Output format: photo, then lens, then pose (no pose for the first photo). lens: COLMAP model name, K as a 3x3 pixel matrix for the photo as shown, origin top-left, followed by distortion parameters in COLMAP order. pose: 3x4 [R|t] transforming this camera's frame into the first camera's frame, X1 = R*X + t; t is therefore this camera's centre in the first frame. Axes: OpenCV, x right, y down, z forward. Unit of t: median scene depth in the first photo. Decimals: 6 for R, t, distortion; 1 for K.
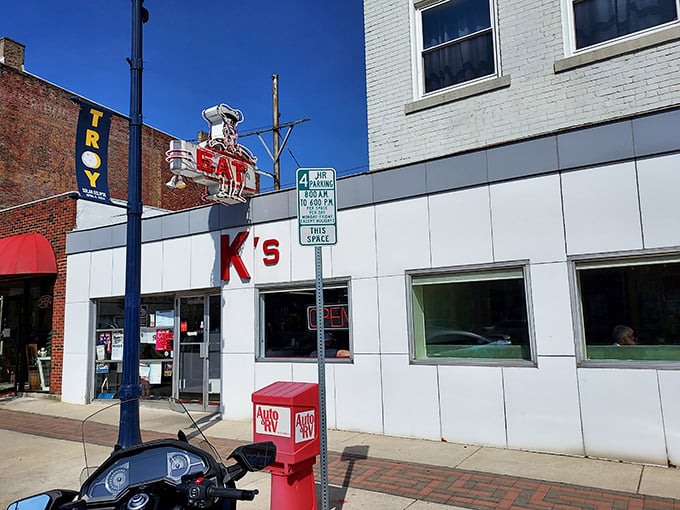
lens RADIAL K [[472.5, 0, 338.2], [0, 472.5, 262.2], [0, 0, 1]] dist [0.031050, -0.004438]
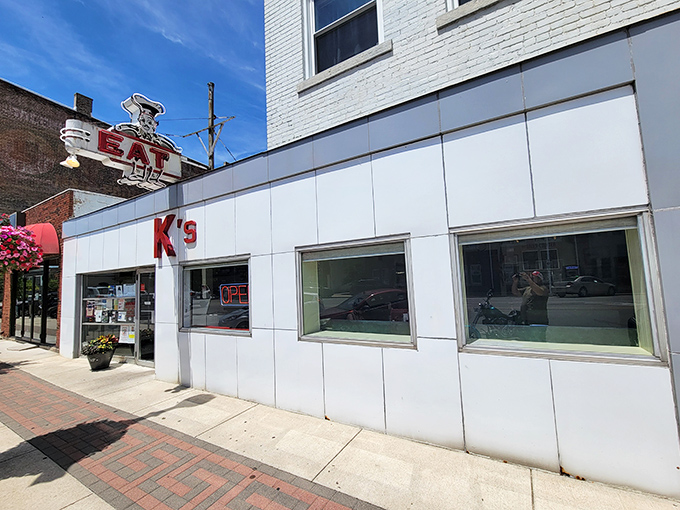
lens RADIAL K [[275.3, 0, 340.0], [0, 275.3, 255.0], [0, 0, 1]] dist [0.001690, 0.000098]
pose [[0.998787, -0.011222, 0.047943, 0.201597], [0.009551, 0.999344, 0.034936, 0.014171], [-0.048304, -0.034436, 0.998239, 0.393421]]
